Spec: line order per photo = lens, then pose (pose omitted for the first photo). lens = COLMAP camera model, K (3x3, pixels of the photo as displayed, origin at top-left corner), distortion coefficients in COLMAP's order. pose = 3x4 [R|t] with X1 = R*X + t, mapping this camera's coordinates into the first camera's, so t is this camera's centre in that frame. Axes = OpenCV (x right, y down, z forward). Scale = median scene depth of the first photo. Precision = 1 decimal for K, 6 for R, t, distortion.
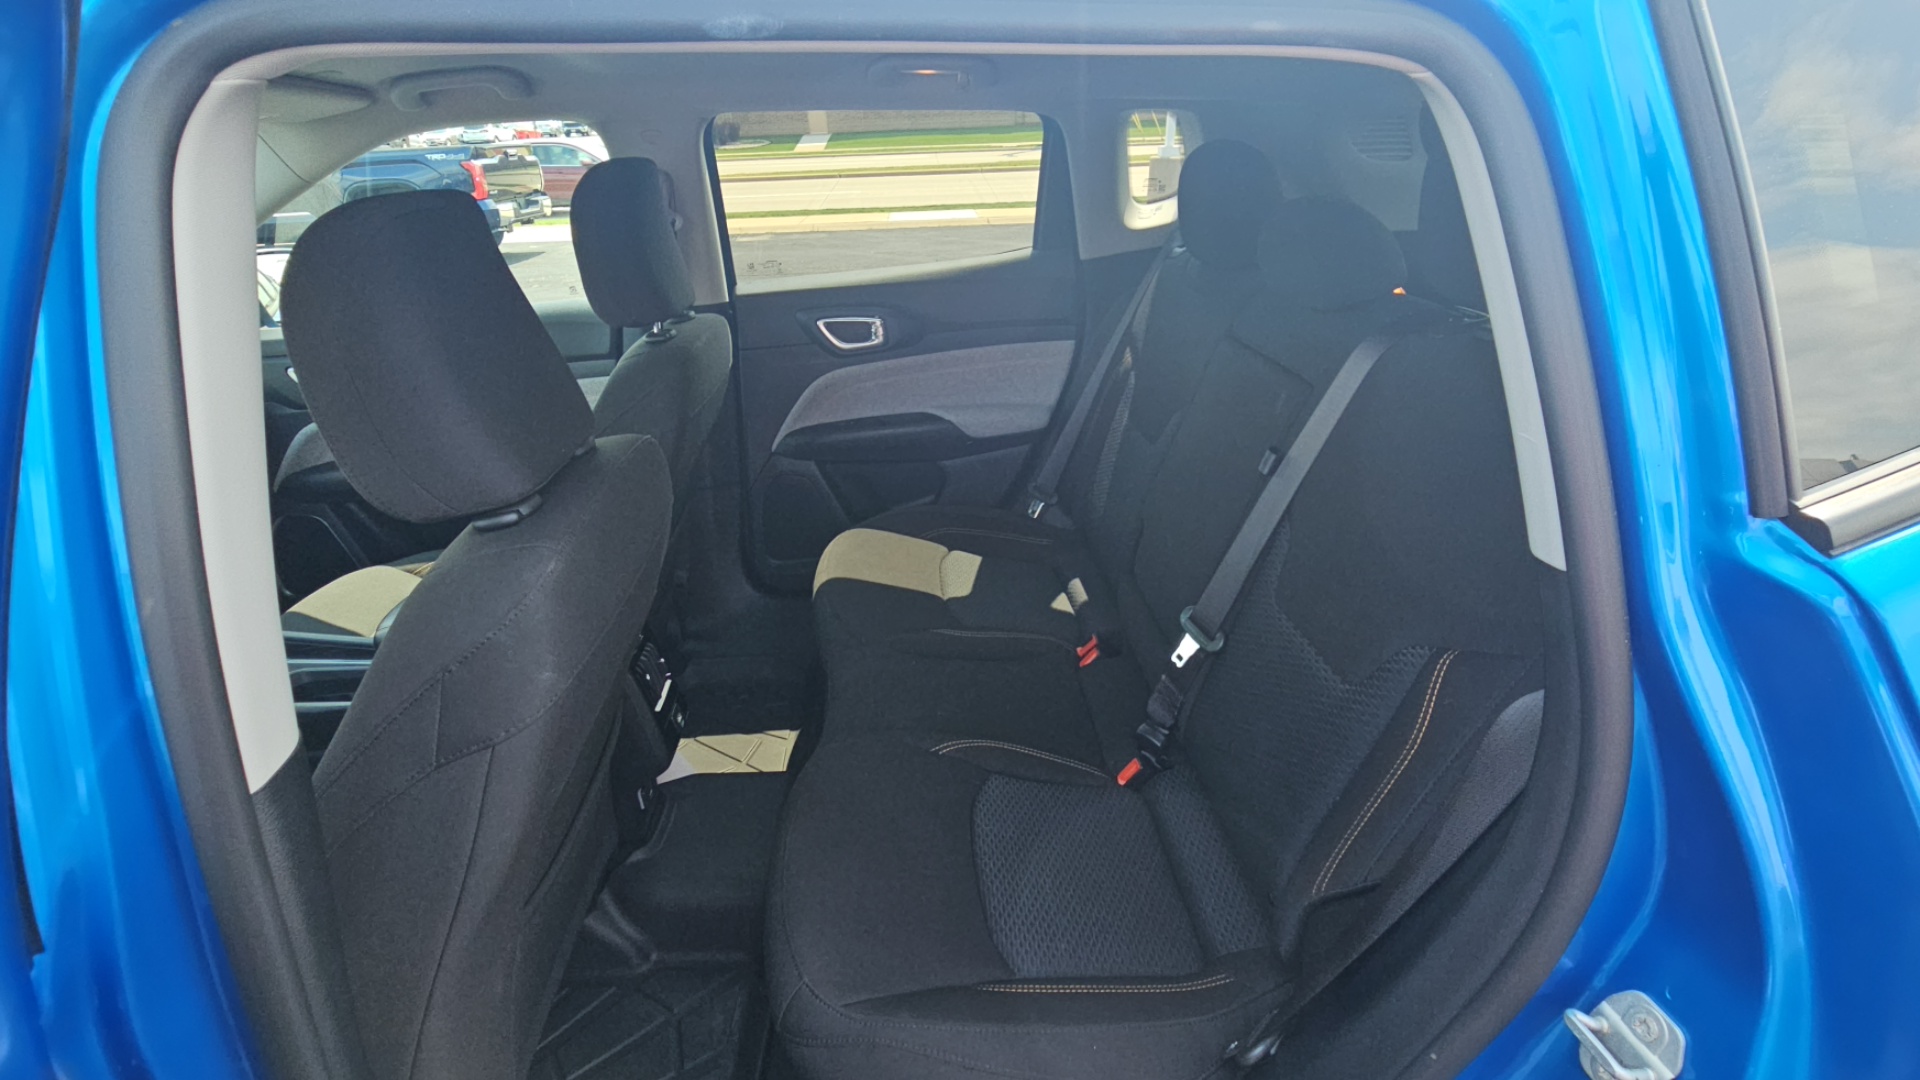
lens RADIAL K [[858.6, 0, 979.8], [0, 858.6, 551.2], [0, 0, 1]] dist [0.008808, -0.007044]
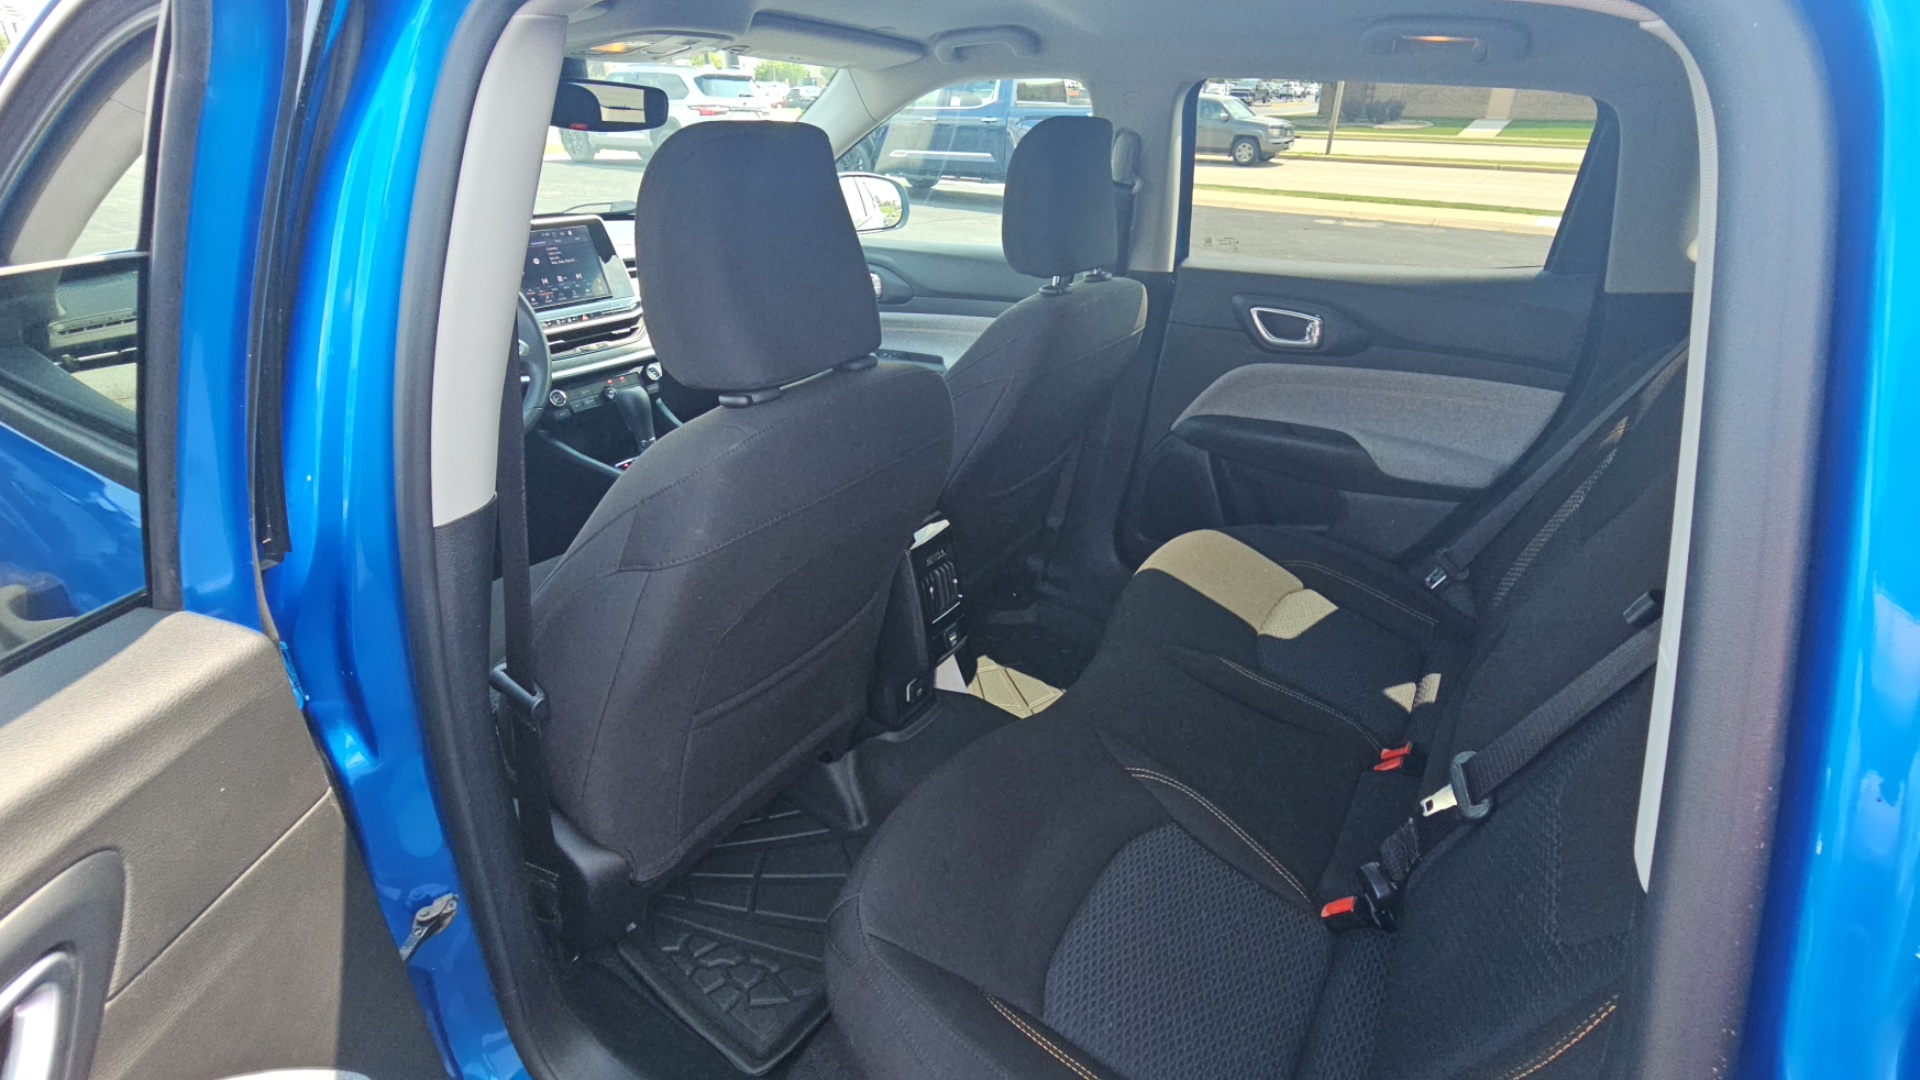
lens RADIAL K [[858.6, 0, 971.8], [0, 858.6, 549.9], [0, 0, 1]] dist [0.008808, -0.007044]
pose [[0.786052, 0.331557, -0.521720, 0.146780], [-0.319380, 0.940443, 0.116462, -0.031772], [0.529262, 0.075082, 0.845130, 0.067324]]
